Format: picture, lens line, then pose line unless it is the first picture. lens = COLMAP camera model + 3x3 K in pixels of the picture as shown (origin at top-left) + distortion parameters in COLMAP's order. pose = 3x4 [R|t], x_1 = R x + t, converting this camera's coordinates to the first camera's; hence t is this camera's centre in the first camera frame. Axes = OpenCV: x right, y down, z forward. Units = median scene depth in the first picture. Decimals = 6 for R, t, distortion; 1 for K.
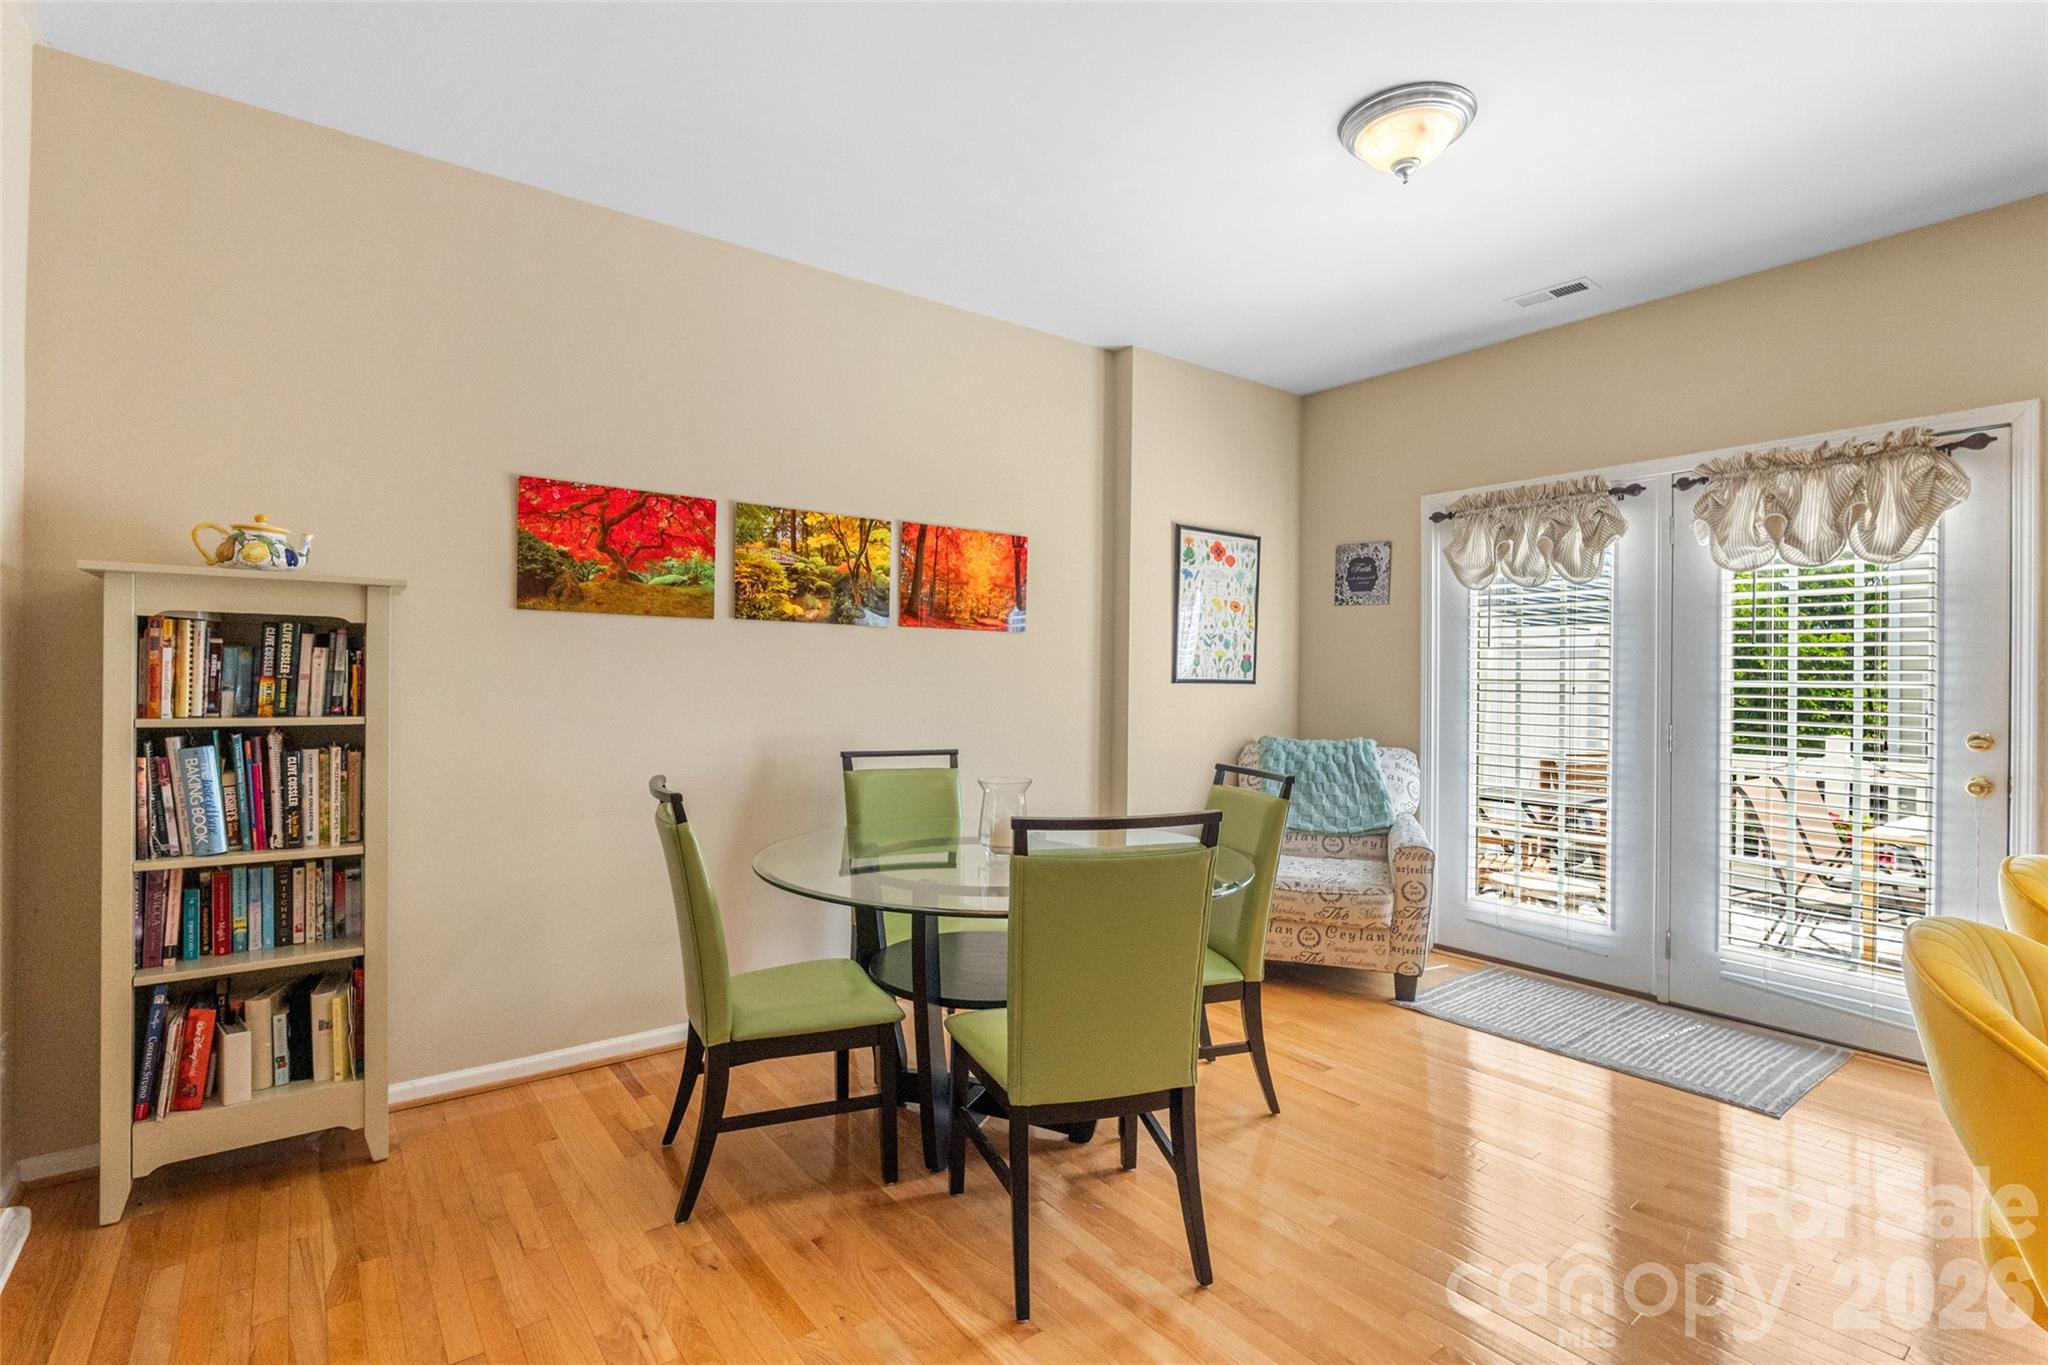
lens RADIAL K [[966.6, 0, 1016.3], [0, 966.6, 685.0], [0, 0, 1]] dist [-0.003462, 0.000021]
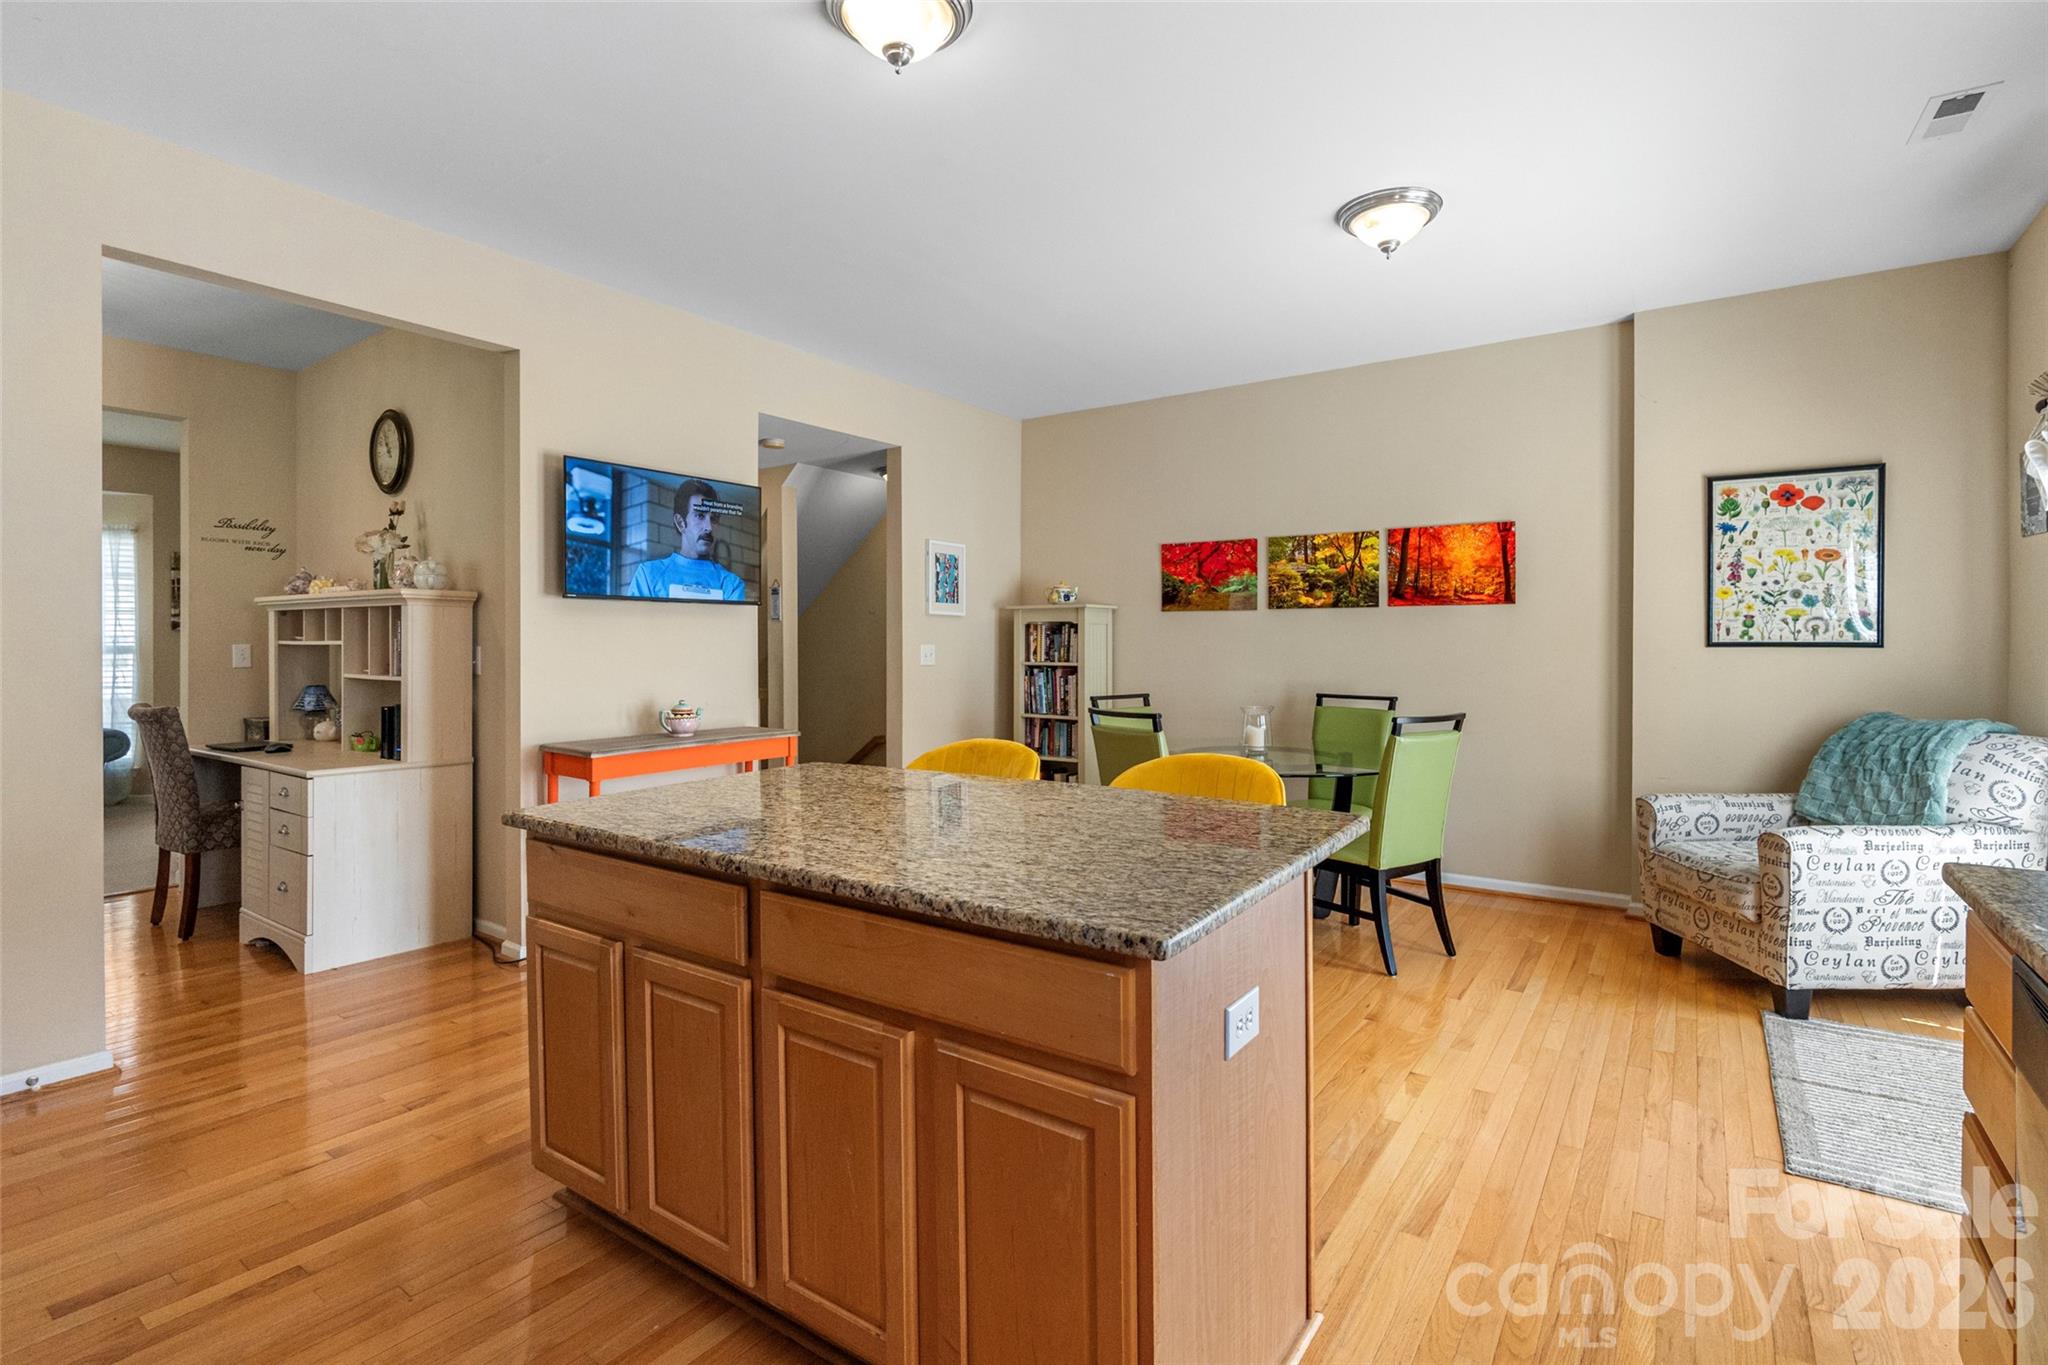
lens RADIAL K [[949.0, 0, 1044.4], [0, 949.0, 648.4], [0, 0, 1]] dist [-0.001436, -0.000315]
pose [[0.320883, -0.004464, -0.947108, 1.051659], [-0.001063, 0.999987, -0.005073, 0.006639], [0.947118, 0.002635, 0.320874, 0.117102]]
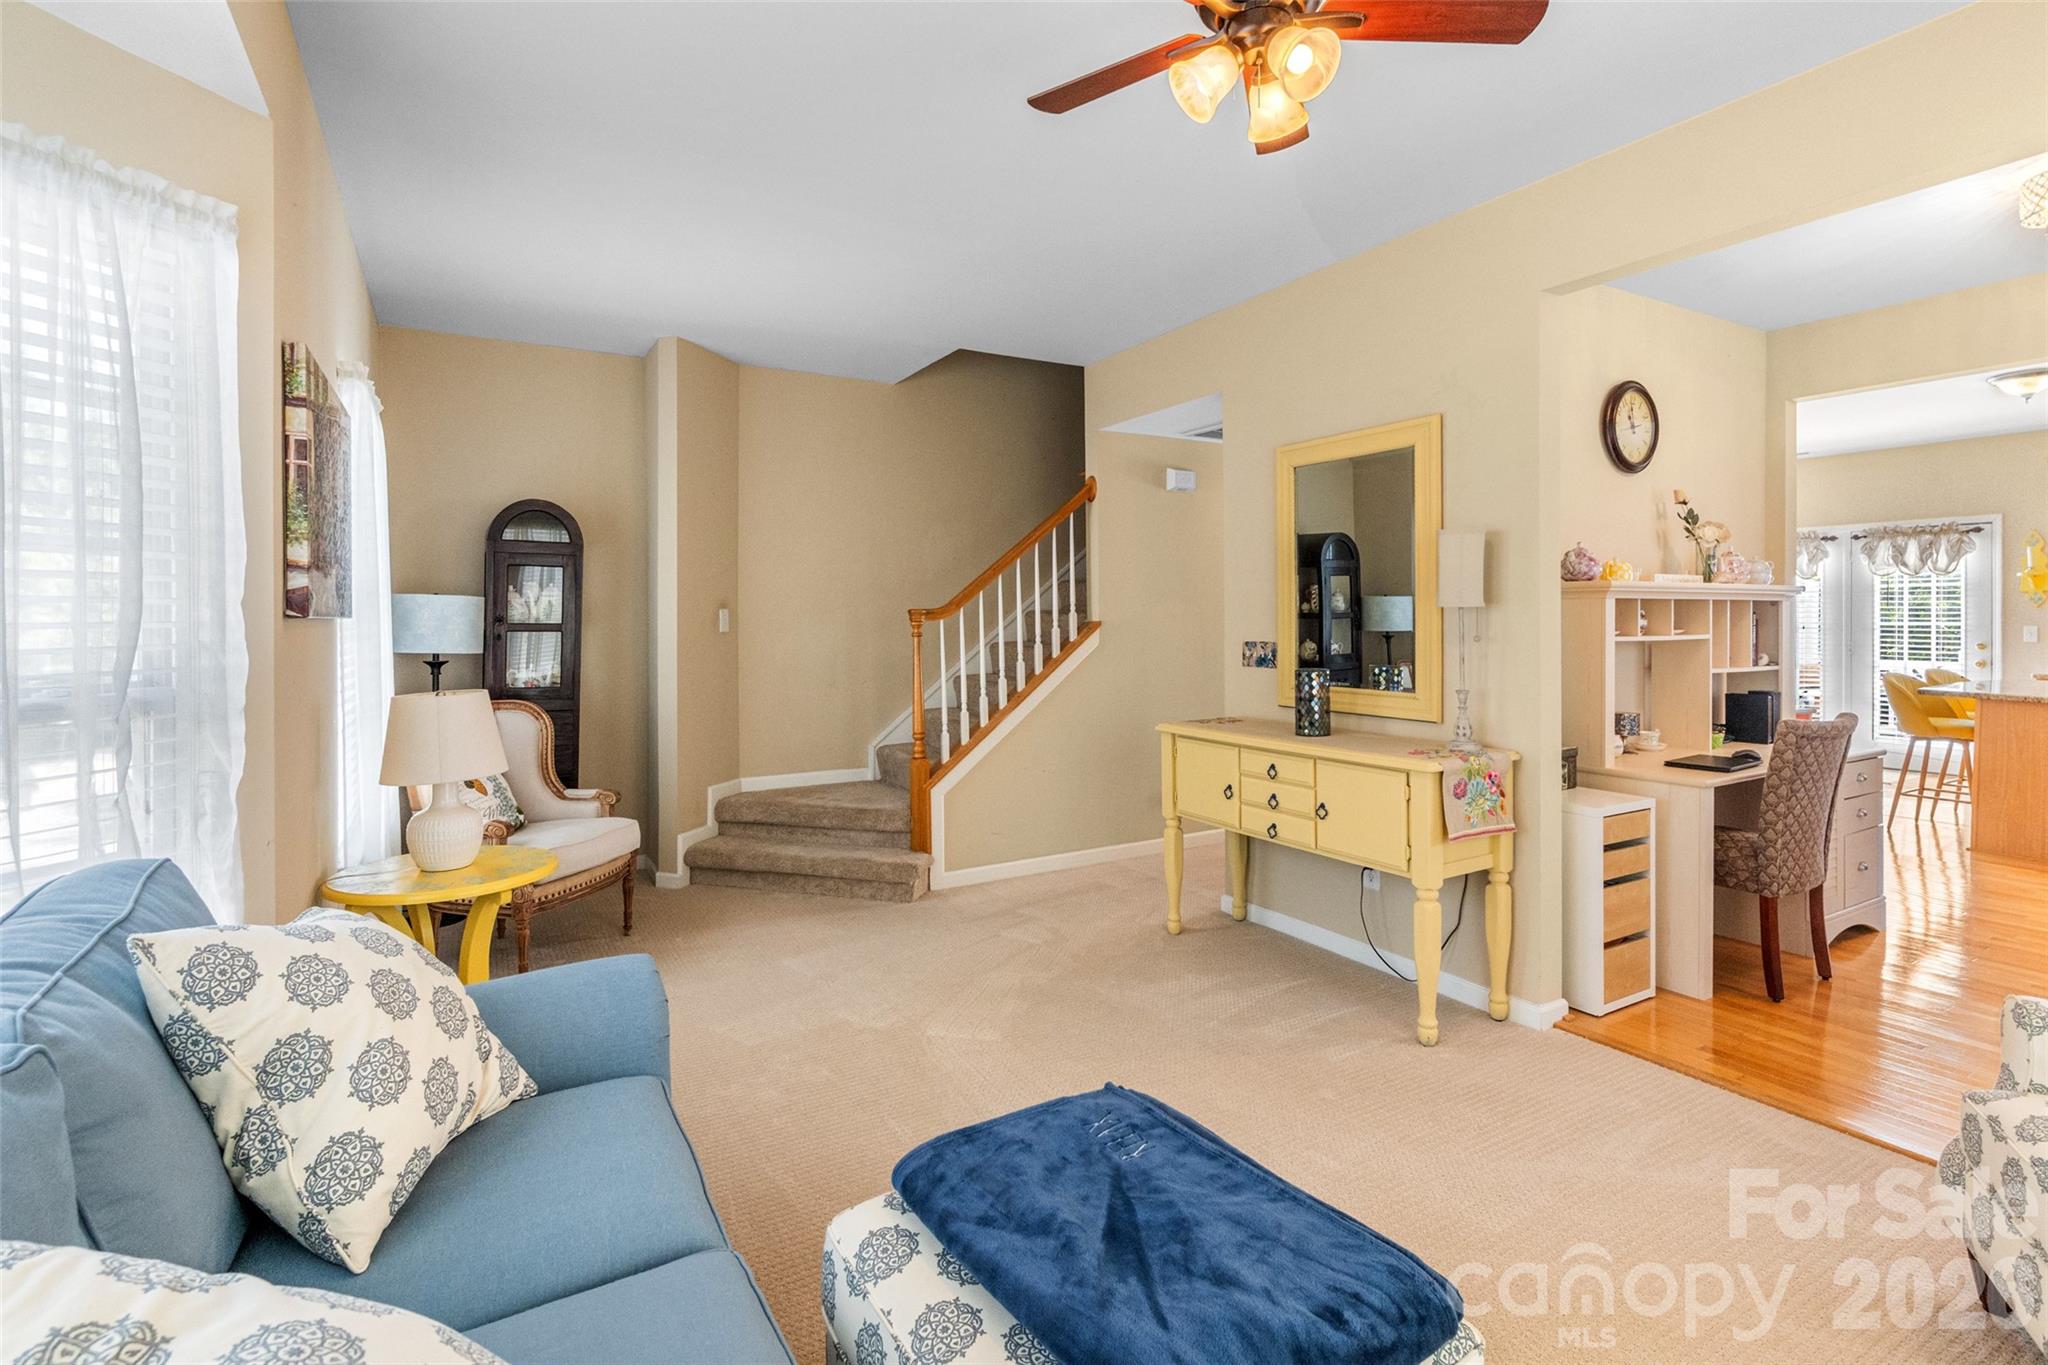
lens RADIAL K [[983.9, 0, 1035.7], [0, 983.9, 628.2], [0, 0, 1]] dist [-0.000463, 0.000081]
pose [[0.993489, -0.007152, -0.113706, -1.013568], [0.007604, 0.999965, 0.003542, -0.014097], [0.113677, -0.004384, 0.993508, -1.595396]]
